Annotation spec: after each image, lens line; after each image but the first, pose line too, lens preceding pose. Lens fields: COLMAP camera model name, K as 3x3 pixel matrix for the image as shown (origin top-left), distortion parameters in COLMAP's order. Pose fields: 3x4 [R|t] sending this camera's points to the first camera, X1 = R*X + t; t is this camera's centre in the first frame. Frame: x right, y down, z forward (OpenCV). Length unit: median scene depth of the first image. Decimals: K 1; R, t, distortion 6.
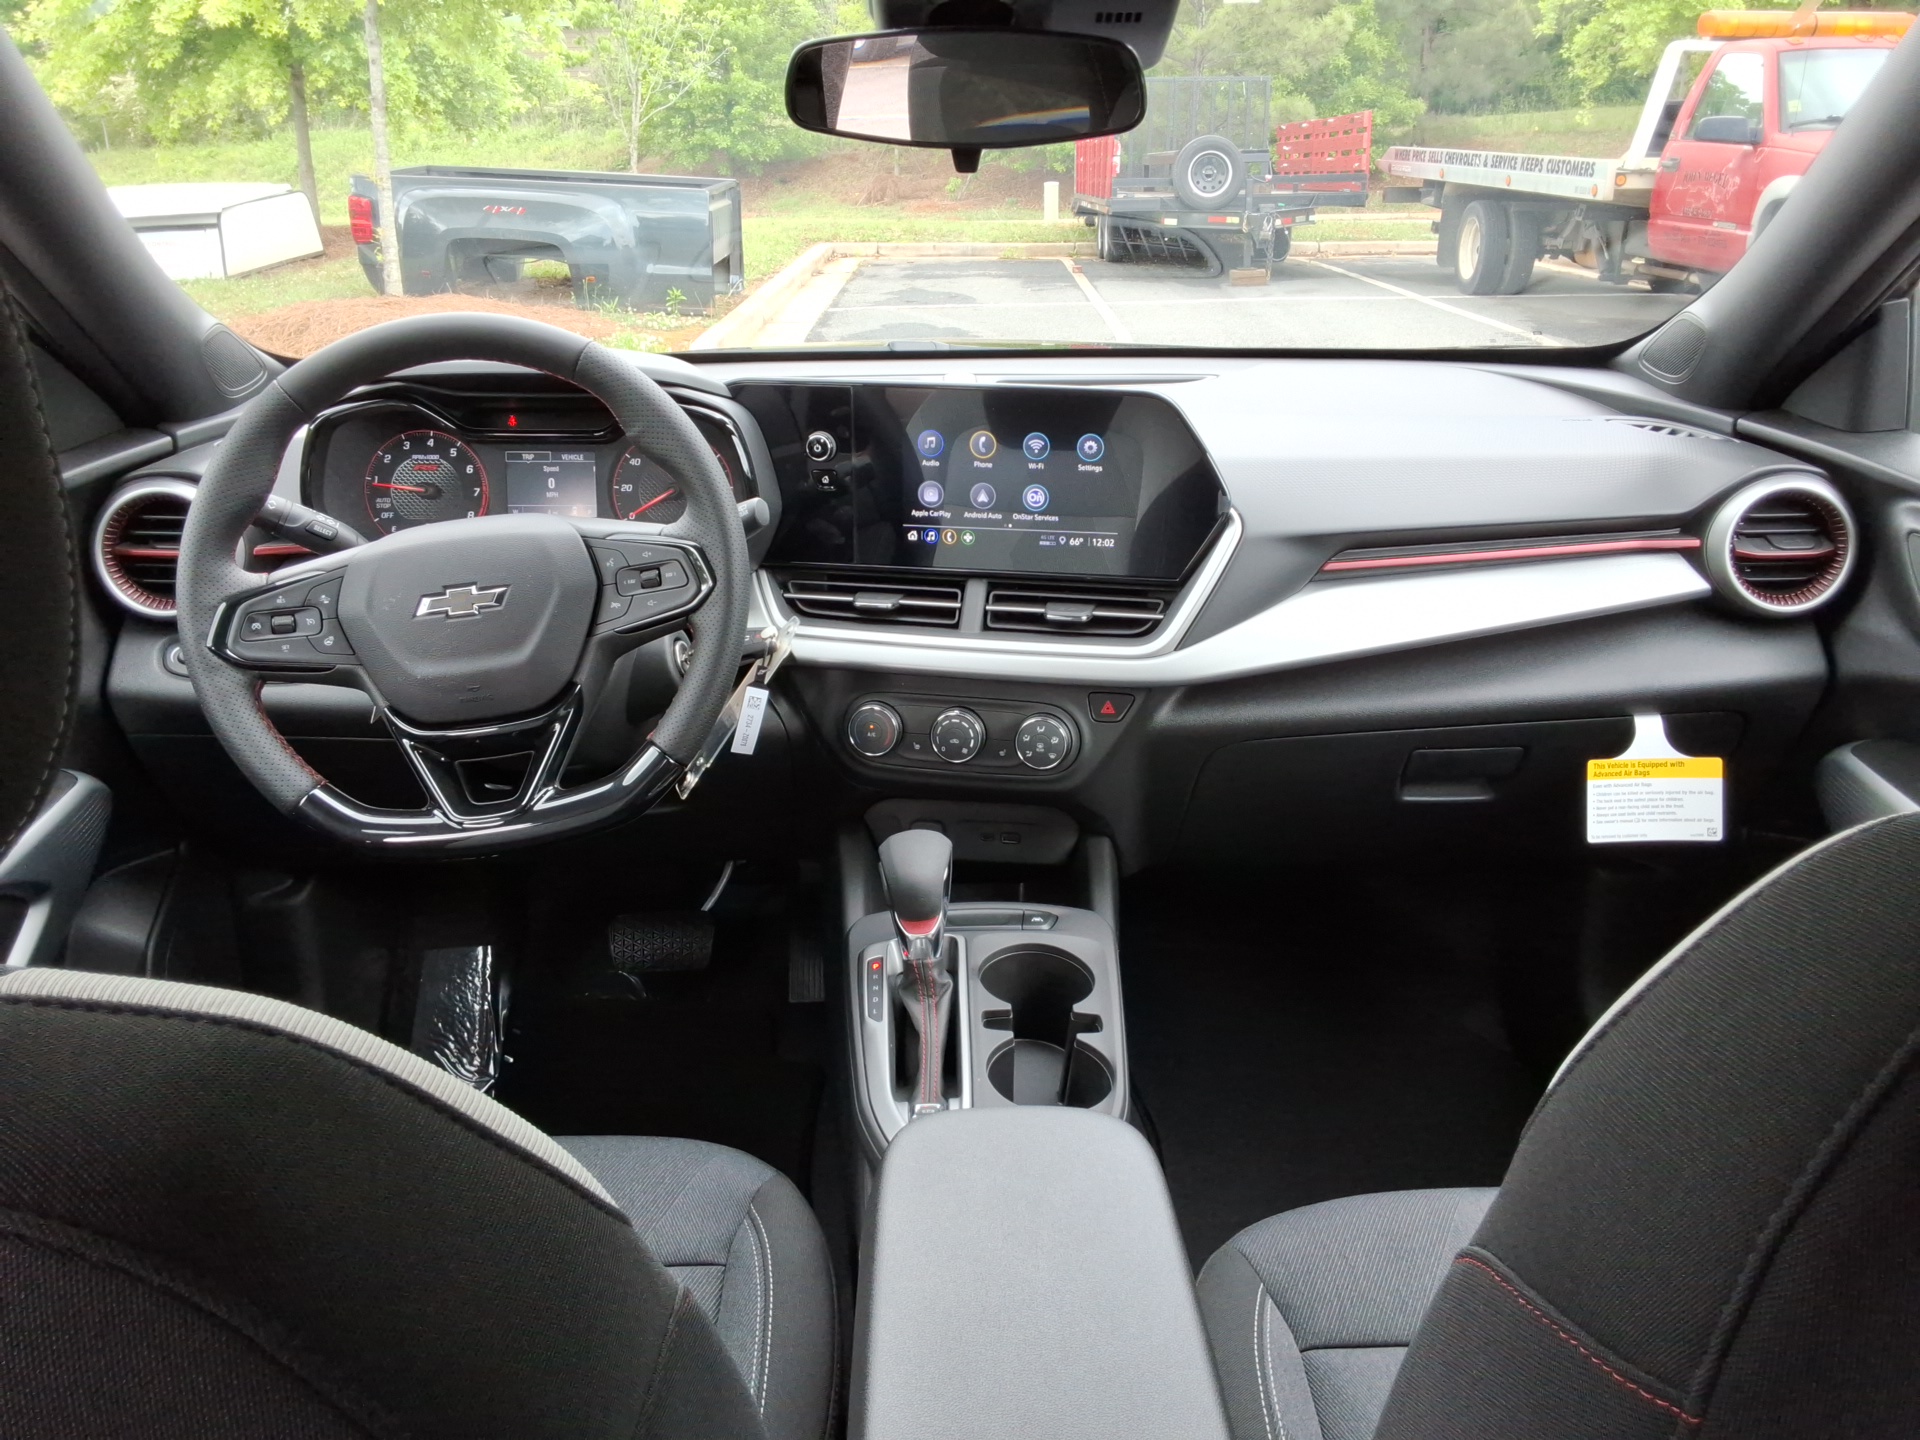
lens RADIAL K [[1545.2, 0, 988.8], [0, 1545.2, 713.2], [0, 0, 1]] dist [0.098346, -0.156281]
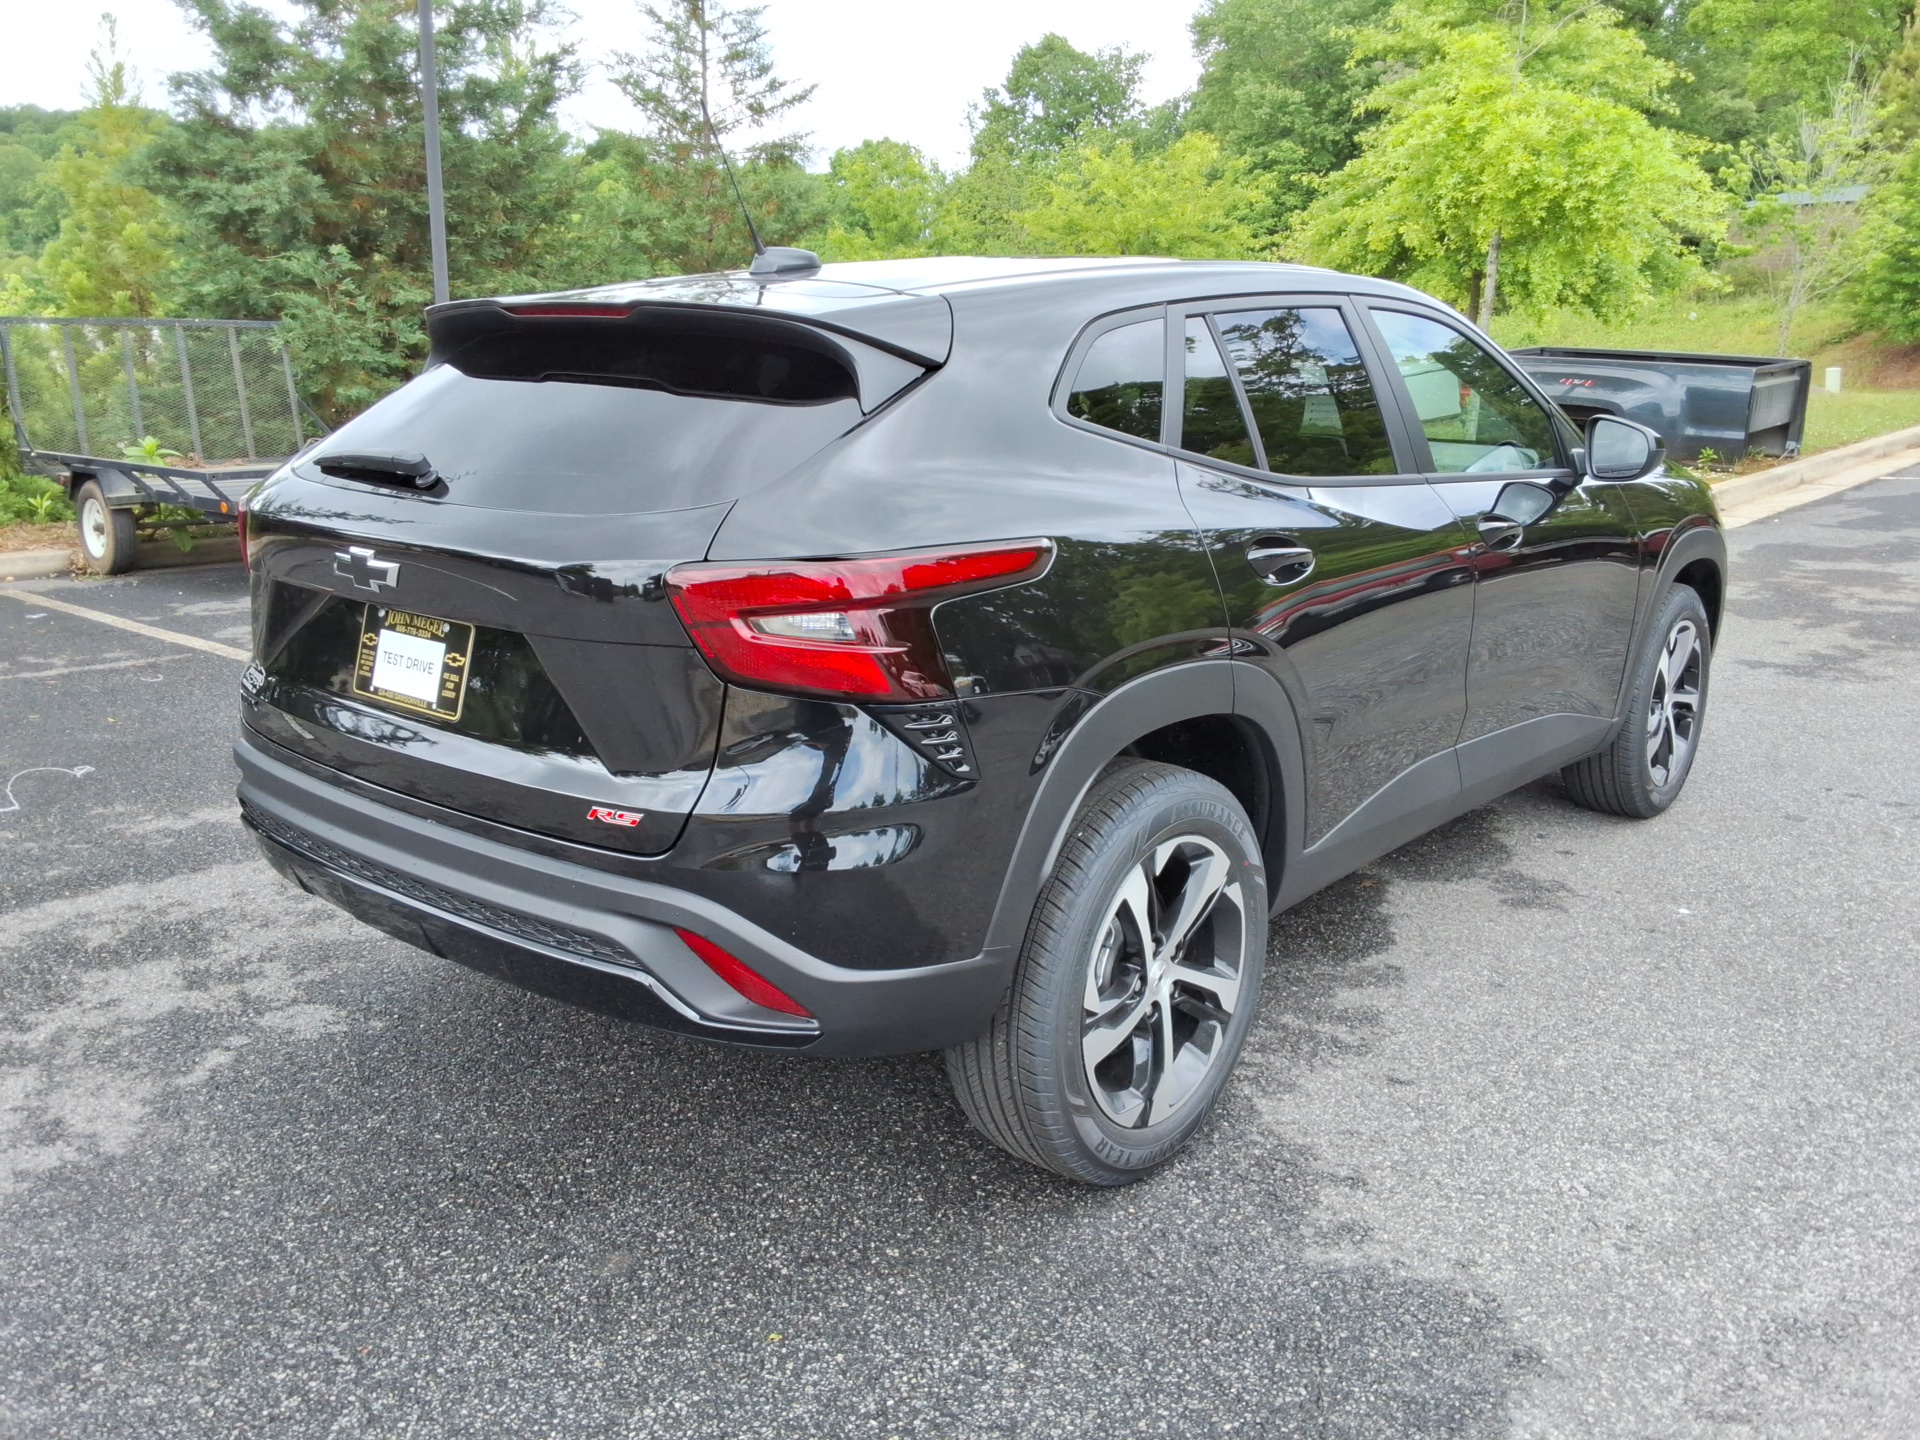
lens RADIAL K [[1545.2, 0, 965.3], [0, 1545.2, 673.1], [0, 0, 1]] dist [0.098346, -0.156281]
pose [[0.730994, 0.149288, -0.665853, 1.817307], [-0.229807, 0.972634, -0.034220, 0.592529], [0.642523, 0.178032, 0.745298, -2.007014]]
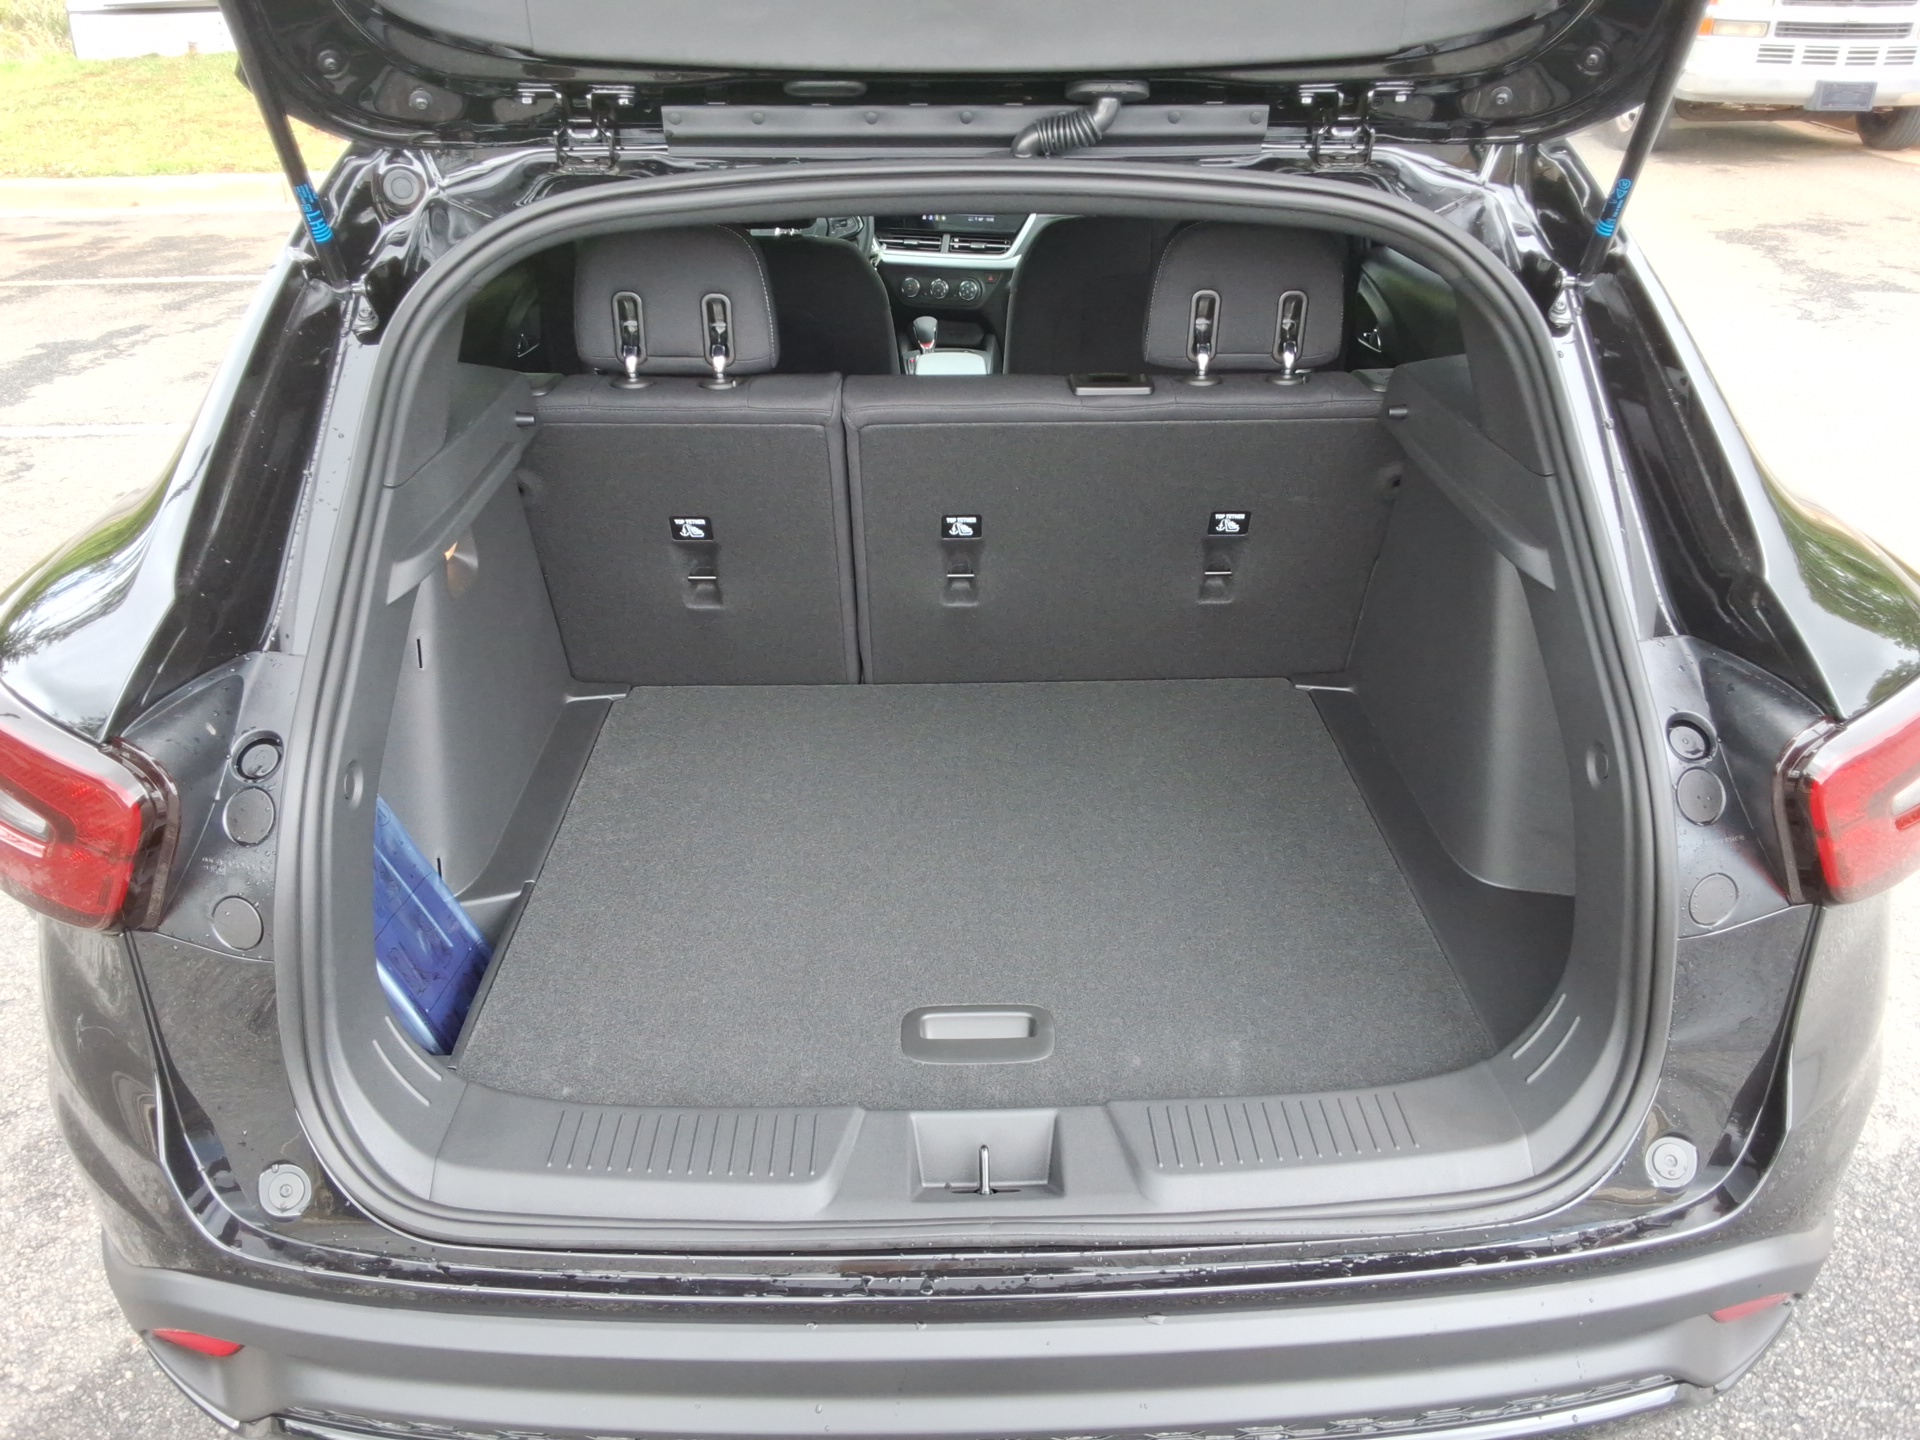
lens RADIAL K [[1545.2, 0, 956.5], [0, 1545.2, 697.0], [0, 0, 1]] dist [0.098346, -0.156281]
pose [[0.999719, 0.008972, -0.021958, 0.074614], [-0.006078, 0.991693, 0.128486, 0.366949], [0.022928, -0.128316, 0.991468, -1.878085]]
